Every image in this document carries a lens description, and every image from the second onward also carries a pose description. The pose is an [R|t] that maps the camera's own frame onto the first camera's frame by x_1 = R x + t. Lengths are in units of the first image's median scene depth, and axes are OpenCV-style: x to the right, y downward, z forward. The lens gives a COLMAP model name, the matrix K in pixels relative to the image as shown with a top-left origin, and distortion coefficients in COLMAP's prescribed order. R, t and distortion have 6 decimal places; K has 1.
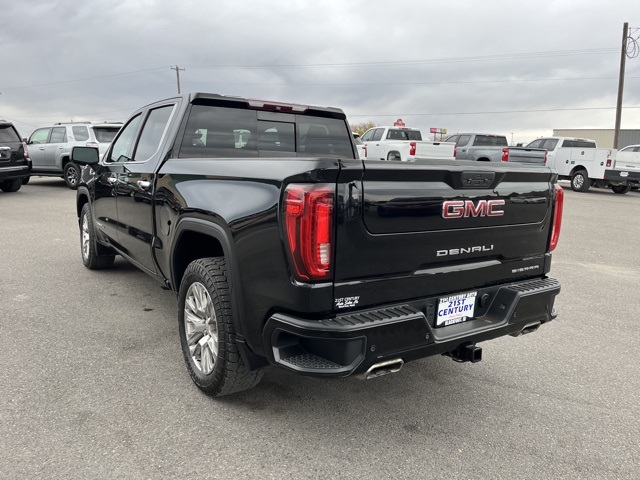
lens RADIAL K [[487.3, 0, 317.7], [0, 487.3, 233.7], [0, 0, 1]] dist [0.085082, -0.117290]
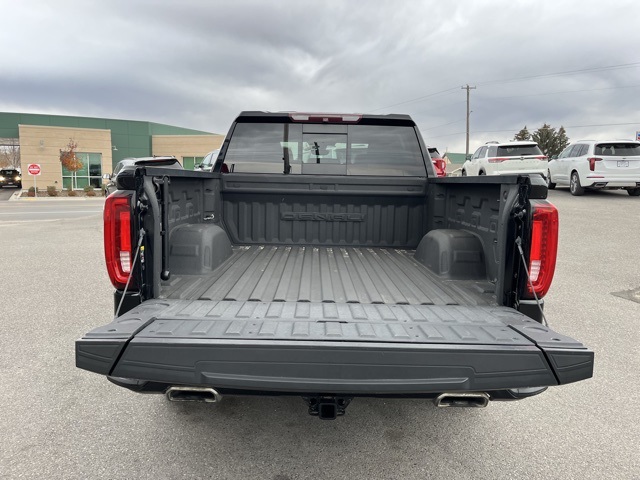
lens RADIAL K [[487.3, 0, 317.7], [0, 487.3, 233.7], [0, 0, 1]] dist [0.085082, -0.117290]
pose [[0.824083, 0.053152, -0.563970, 0.468209], [-0.073157, 0.997237, -0.012911, -0.016888], [0.561726, 0.051898, 0.825694, 0.200994]]
